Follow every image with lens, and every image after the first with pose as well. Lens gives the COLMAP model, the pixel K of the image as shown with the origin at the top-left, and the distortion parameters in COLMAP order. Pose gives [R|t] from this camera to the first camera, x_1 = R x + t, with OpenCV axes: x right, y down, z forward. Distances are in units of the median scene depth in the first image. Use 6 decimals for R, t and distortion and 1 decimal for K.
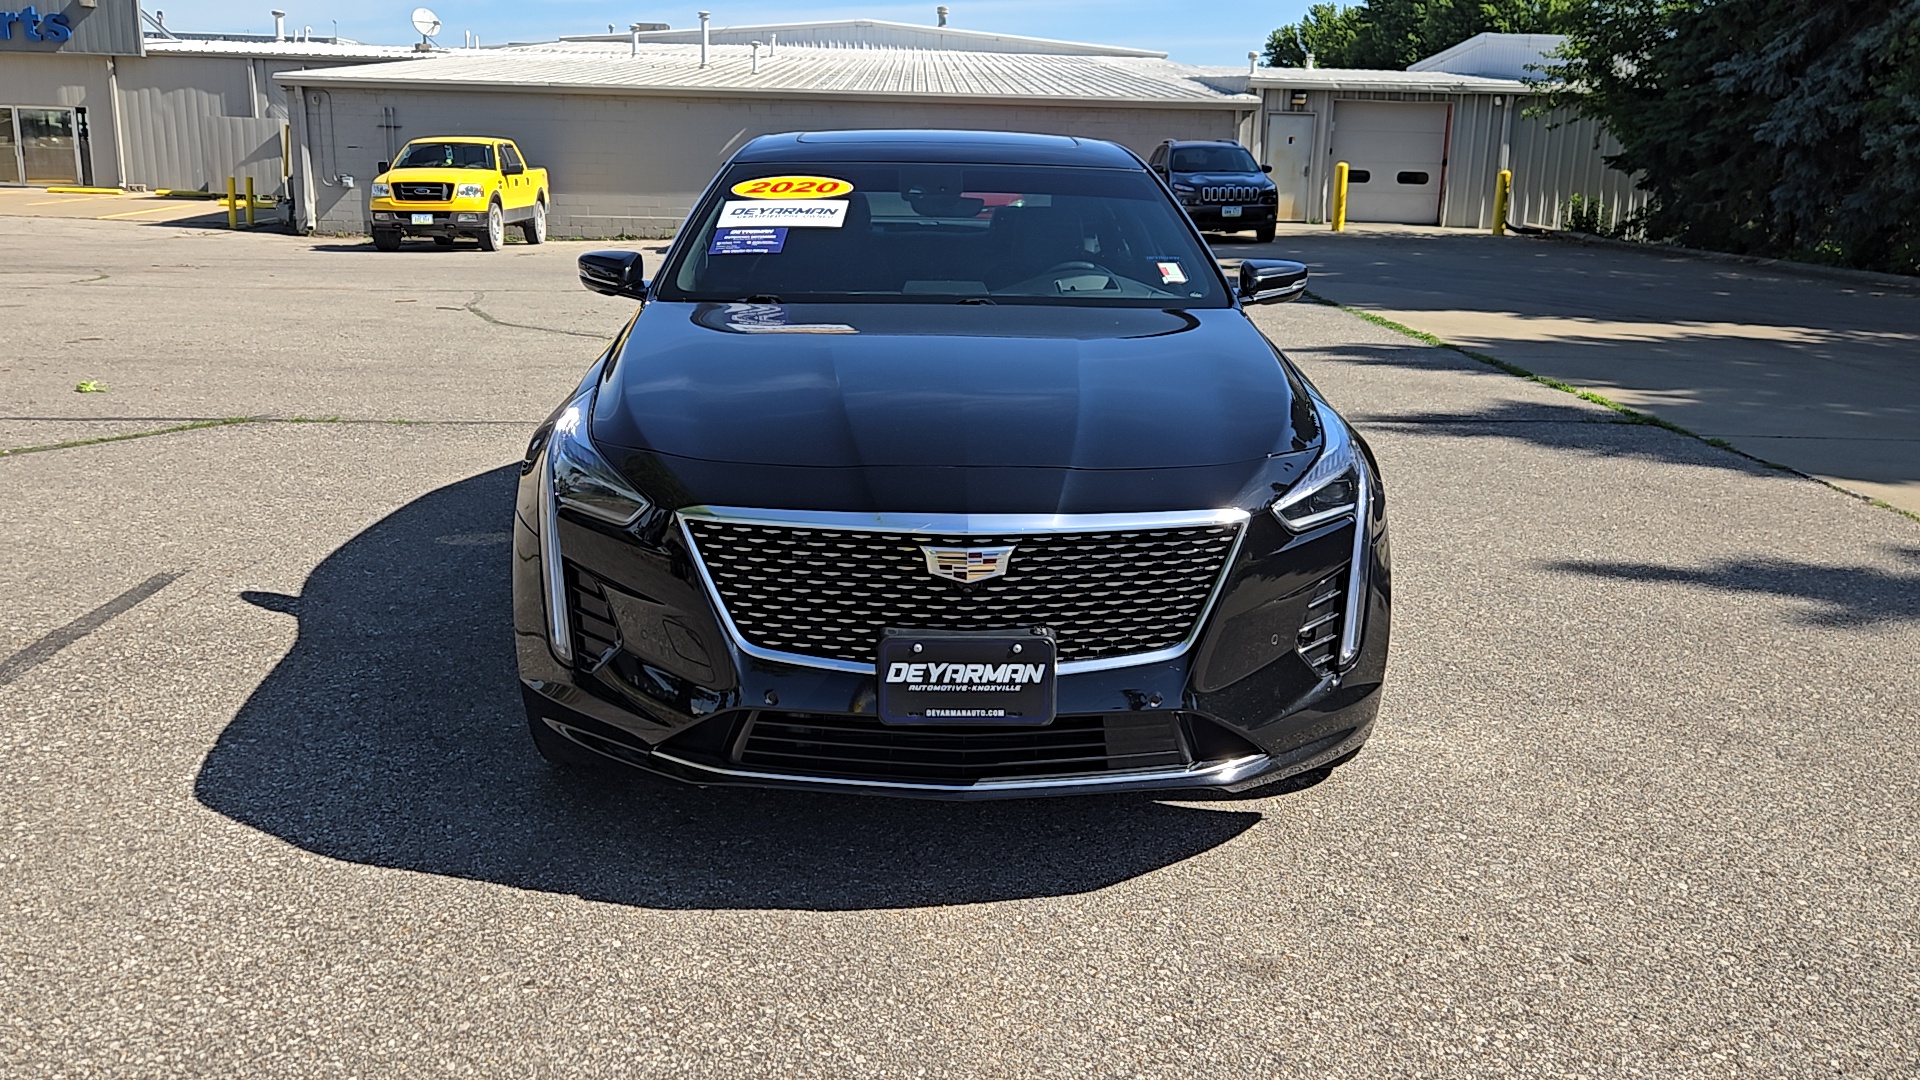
lens RADIAL K [[1627.1, 0, 960.0], [0, 1627.1, 540.0], [0, 0, 1]] dist [0.003517, -0.005841]
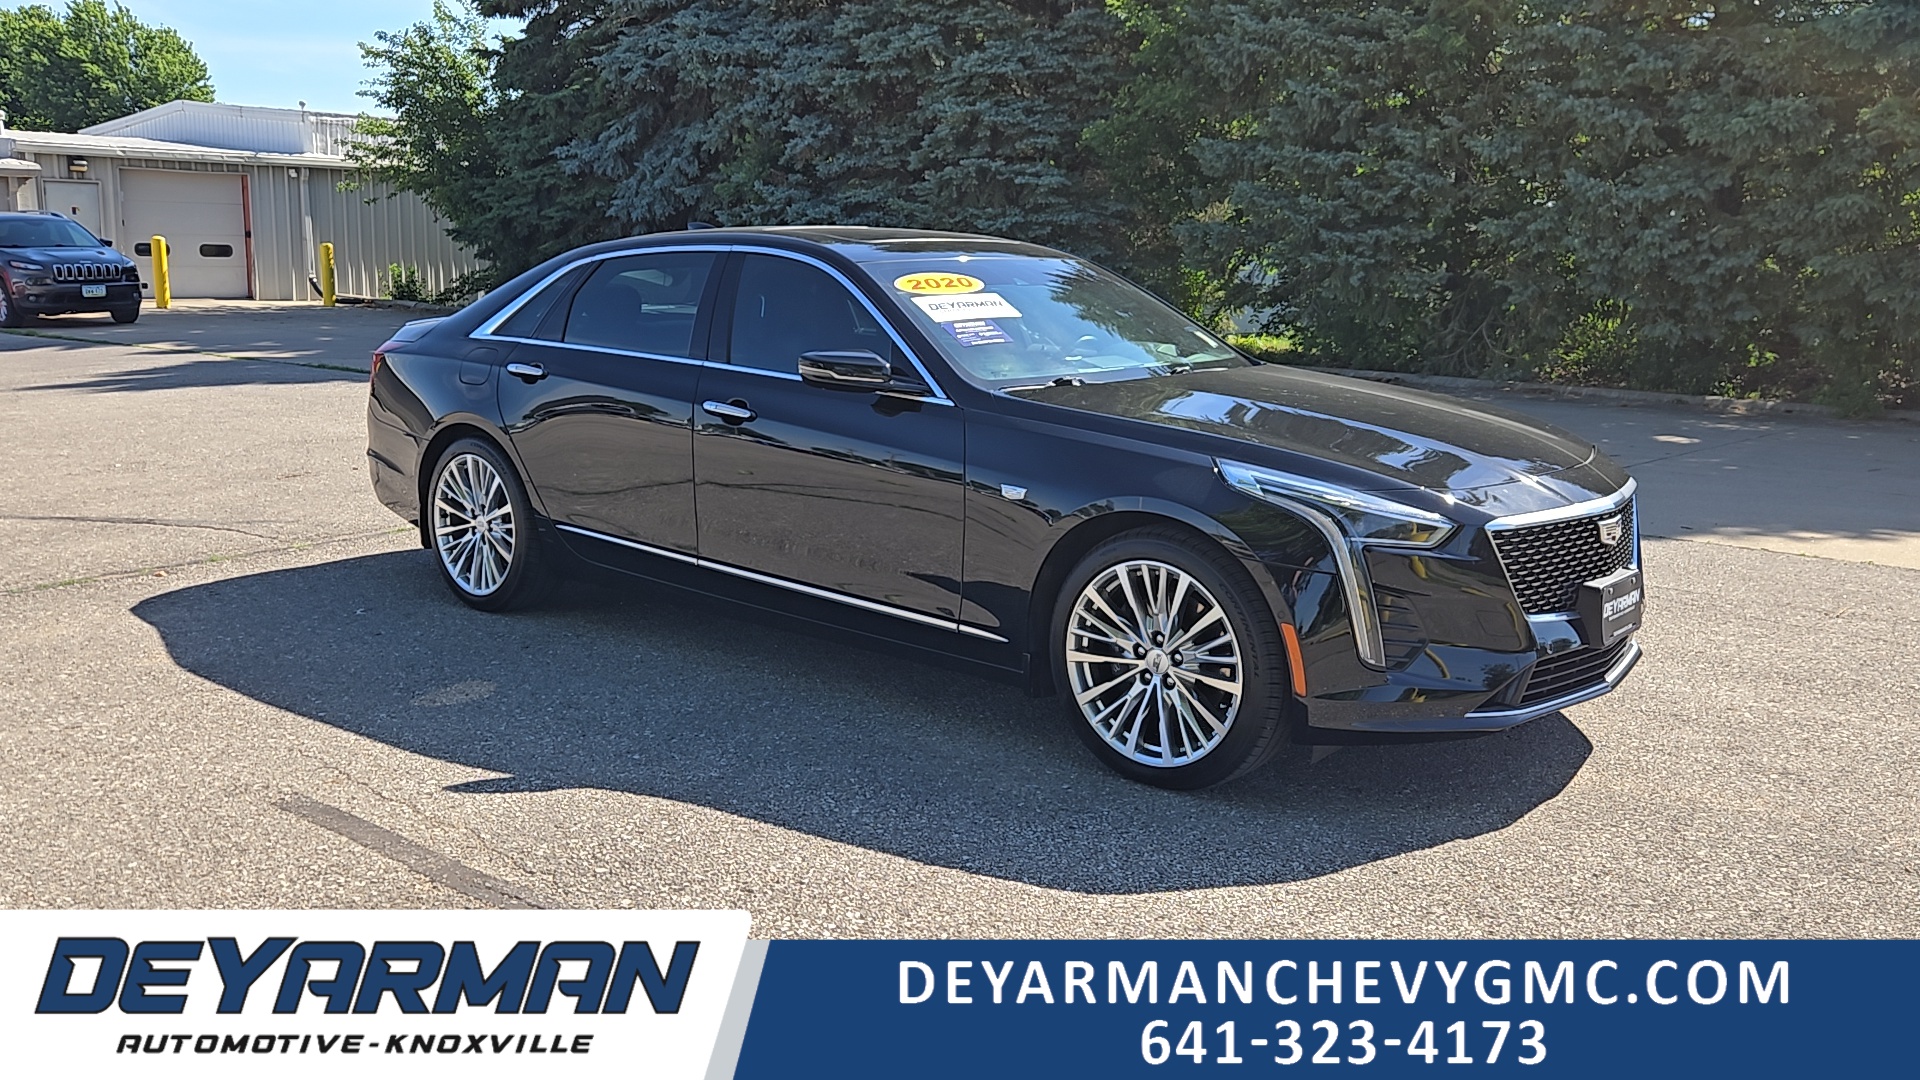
lens RADIAL K [[1614.2, 0, 954.5], [0, 1614.2, 550.3], [0, 0, 1]] dist [0.014675, 0.011028]
pose [[0.669214, -0.149635, 0.727848, -0.189826], [0.172765, 0.984004, 0.043450, -0.017258], [-0.722707, 0.096669, 0.684361, 0.054608]]
